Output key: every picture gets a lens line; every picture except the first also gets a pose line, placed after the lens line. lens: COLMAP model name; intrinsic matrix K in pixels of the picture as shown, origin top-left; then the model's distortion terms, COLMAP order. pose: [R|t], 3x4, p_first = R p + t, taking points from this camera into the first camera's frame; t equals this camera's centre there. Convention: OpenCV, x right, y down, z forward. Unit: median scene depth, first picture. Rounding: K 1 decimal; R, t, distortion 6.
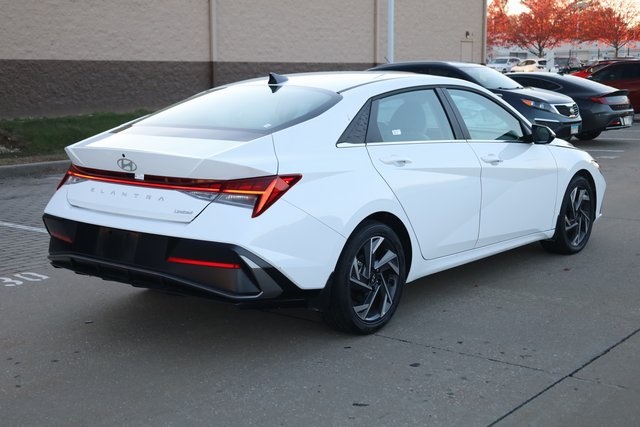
lens RADIAL K [[947.4, 0, 320.2], [0, 947.4, 213.8], [0, 0, 1]] dist [0.042414, 0.000000]
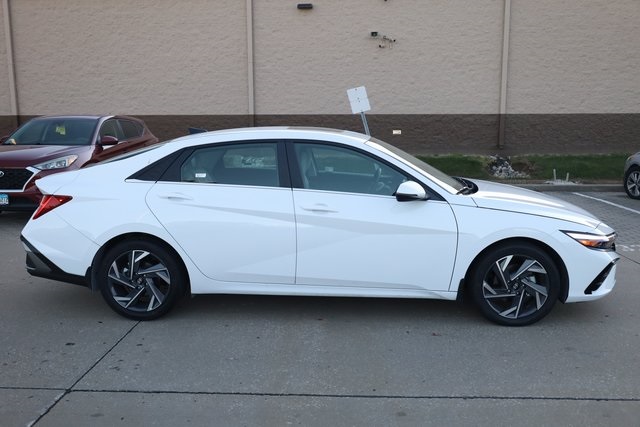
lens RADIAL K [[601.6, 0, 318.9], [0, 601.6, 214.5], [0, 0, 1]] dist [0.005454, 0.000000]
pose [[0.544823, 0.128785, -0.828602, 0.651684], [-0.122622, 0.989750, 0.073205, -0.087103], [0.829537, 0.061721, 0.555031, 0.531068]]
